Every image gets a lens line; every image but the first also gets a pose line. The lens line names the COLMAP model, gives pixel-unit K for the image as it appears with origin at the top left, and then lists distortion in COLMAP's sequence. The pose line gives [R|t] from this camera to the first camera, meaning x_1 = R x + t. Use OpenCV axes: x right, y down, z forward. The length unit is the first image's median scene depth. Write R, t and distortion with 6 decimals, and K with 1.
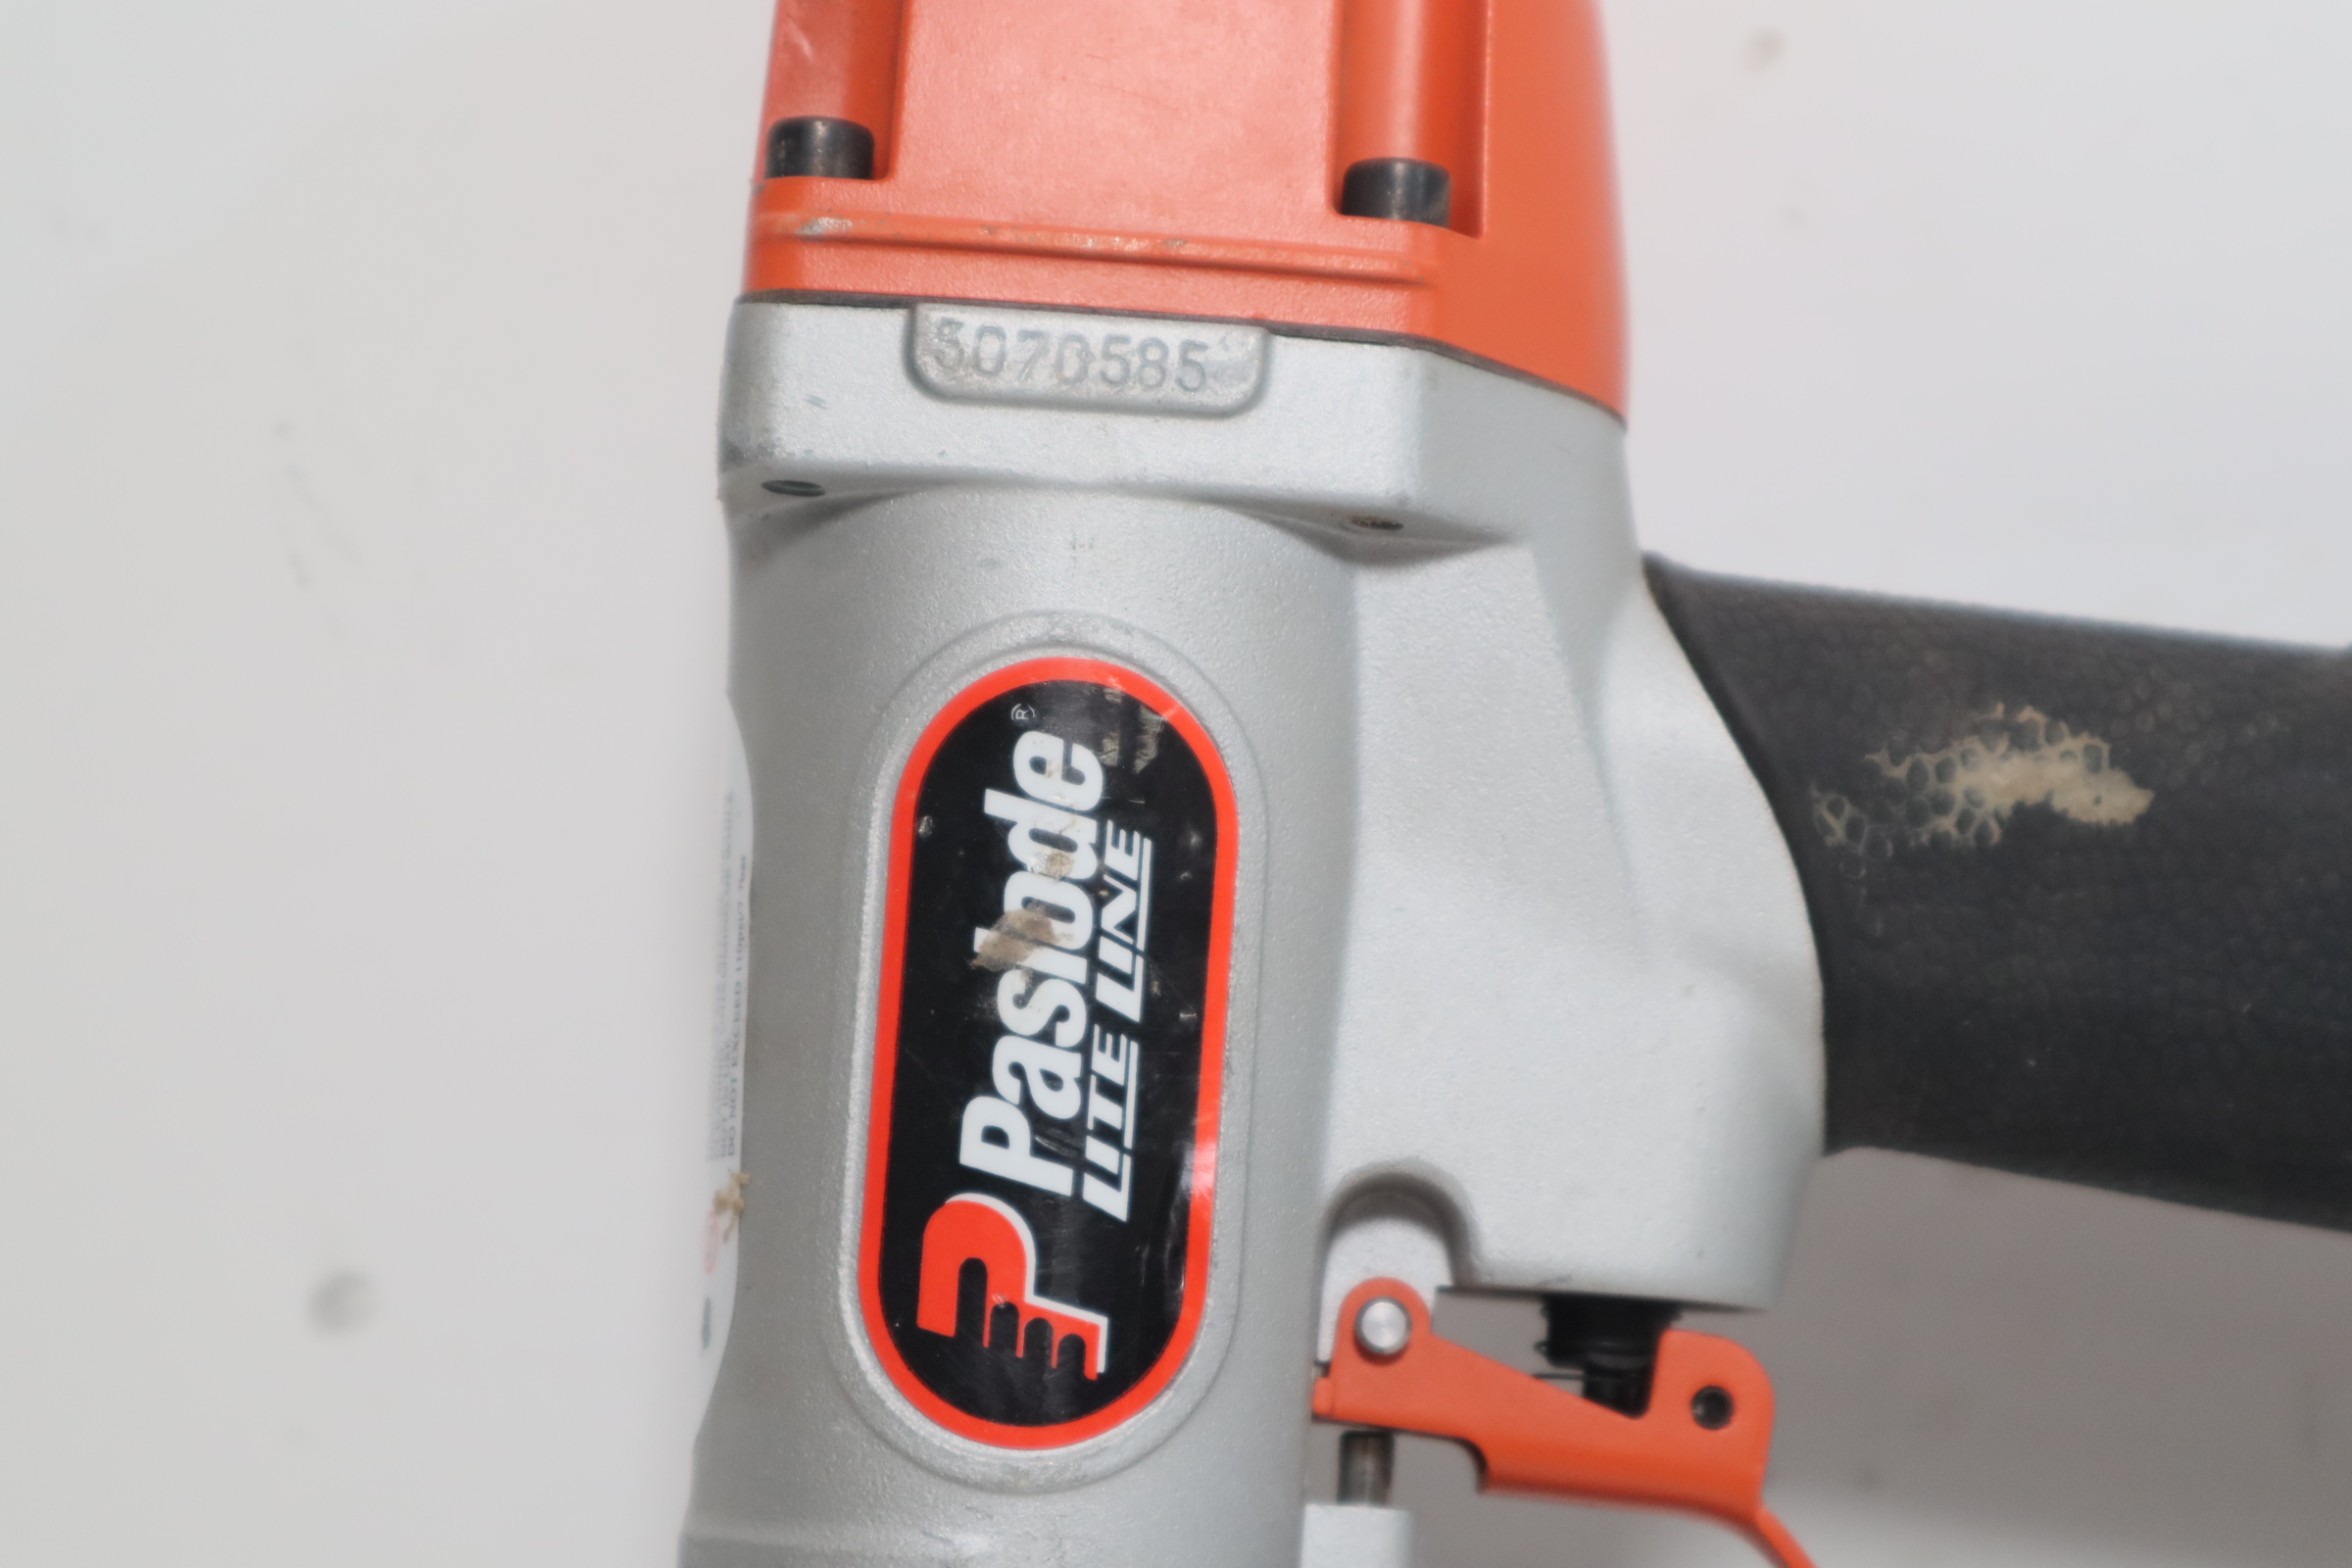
lens RADIAL K [[4673.1, 0, 1176.0], [0, 4673.1, 784.0], [0, 0, 1]] dist [0.026955, 0.023359]
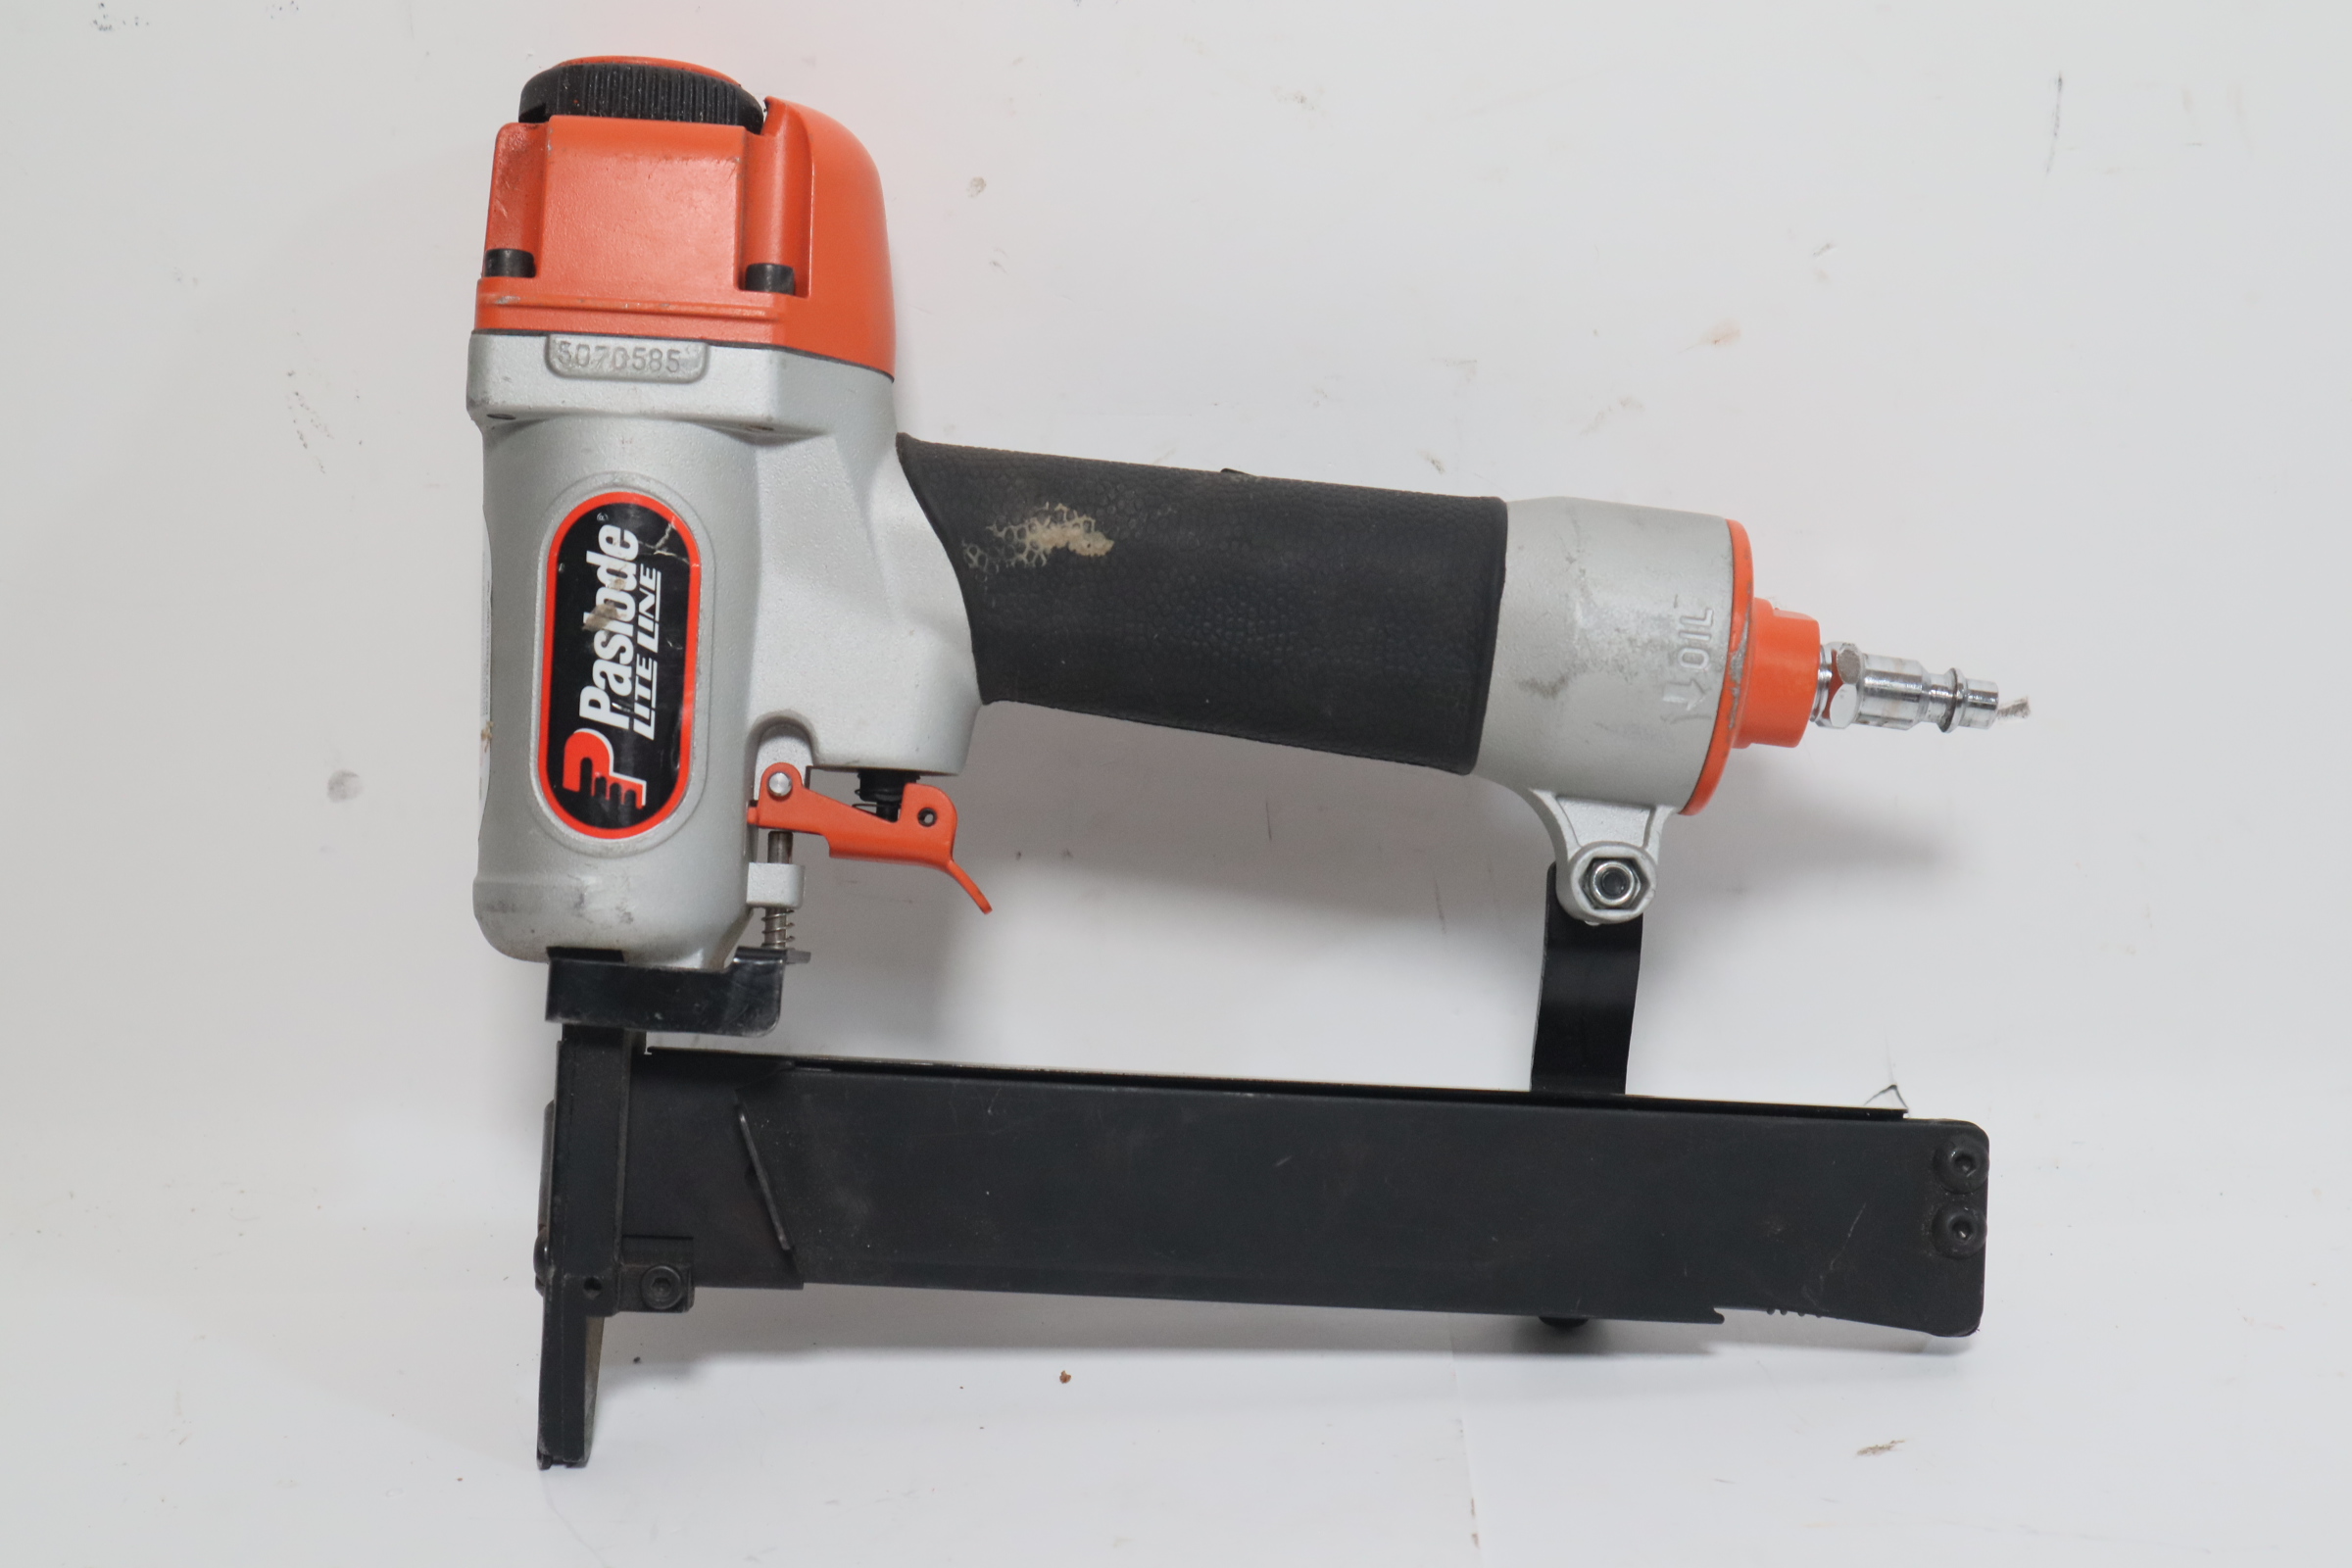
lens RADIAL K [[3358.6, 0, 1176.0], [0, 3358.6, 784.0], [0, 0, 1]] dist [0.019748, 0.025709]
pose [[0.999770, -0.018997, 0.009977, 0.222762], [0.017855, 0.994400, 0.104162, -0.050393], [-0.011900, -0.103959, 0.994510, -0.625350]]
